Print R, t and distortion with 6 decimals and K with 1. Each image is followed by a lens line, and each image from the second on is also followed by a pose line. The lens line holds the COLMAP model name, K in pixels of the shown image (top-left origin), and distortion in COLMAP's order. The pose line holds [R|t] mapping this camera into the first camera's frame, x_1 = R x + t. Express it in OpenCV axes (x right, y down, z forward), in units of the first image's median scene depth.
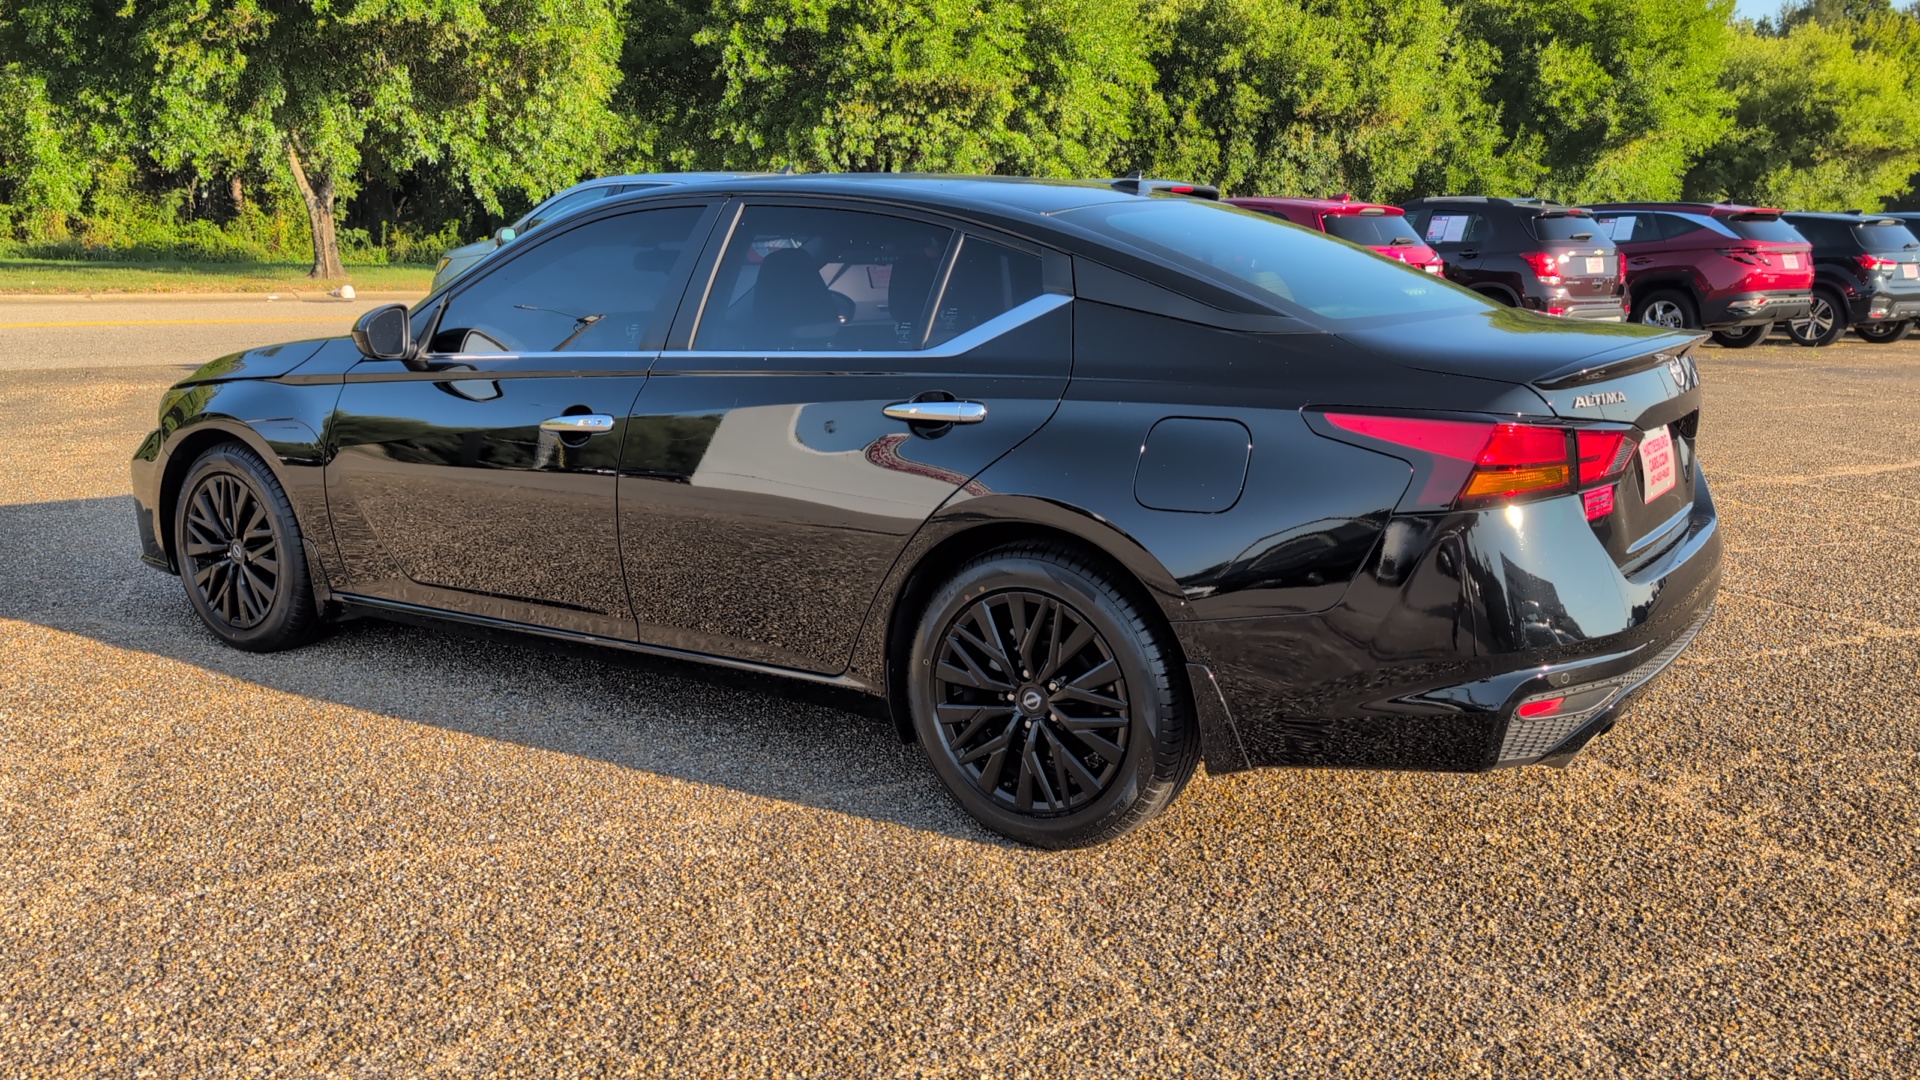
lens RADIAL K [[1618.0, 0, 960.0], [0, 1618.0, 540.0], [0, 0, 1]] dist [0.013672, -0.008924]
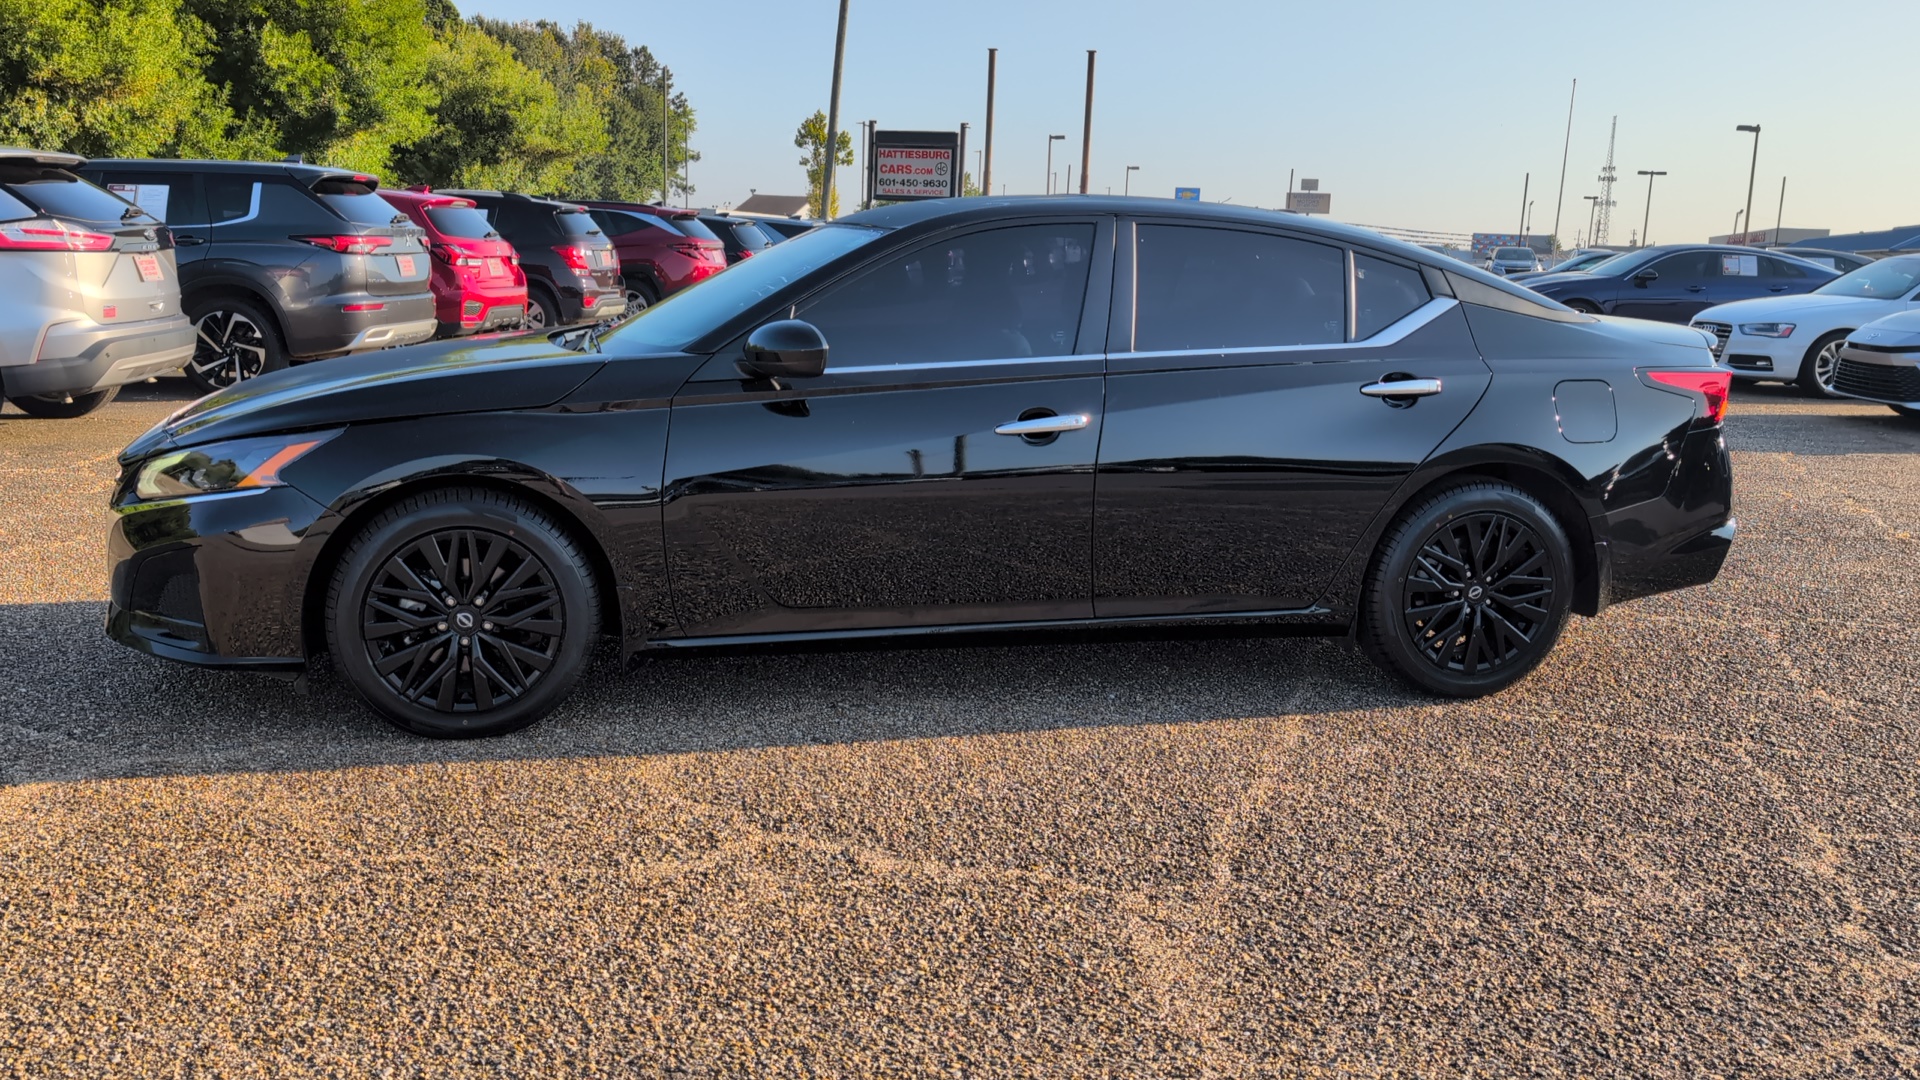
lens RADIAL K [[1618.0, 0, 960.0], [0, 1618.0, 540.0], [0, 0, 1]] dist [0.013672, -0.008924]
pose [[0.688128, -0.119422, 0.715694, -0.090211], [0.112899, 0.991972, 0.056972, -0.005370], [-0.716752, 0.041597, 0.696086, 0.025034]]
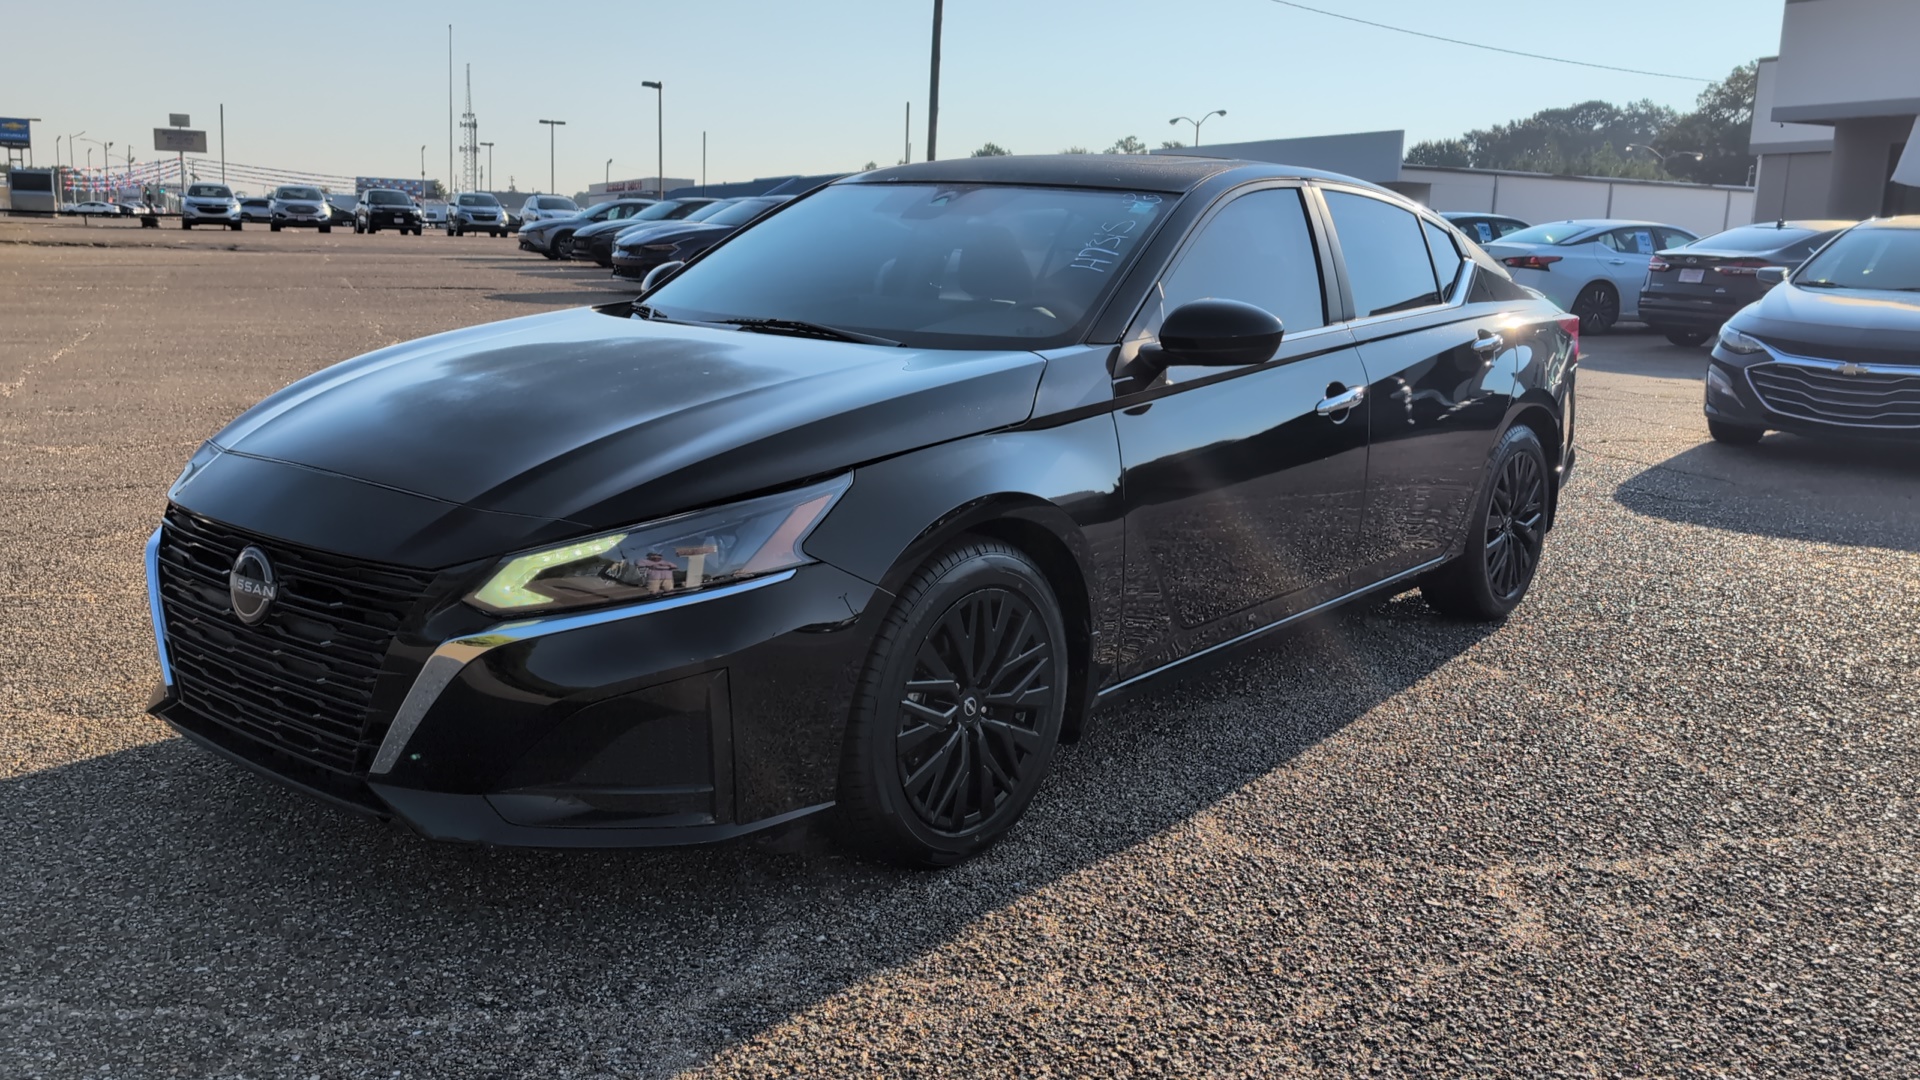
lens RADIAL K [[1618.0, 0, 960.0], [0, 1618.0, 540.0], [0, 0, 1]] dist [0.013672, -0.008924]
pose [[0.092538, -0.195981, 0.976232, -0.110203], [0.154308, 0.971416, 0.180387, -0.017858], [-0.983680, 0.133948, 0.120135, 0.096378]]
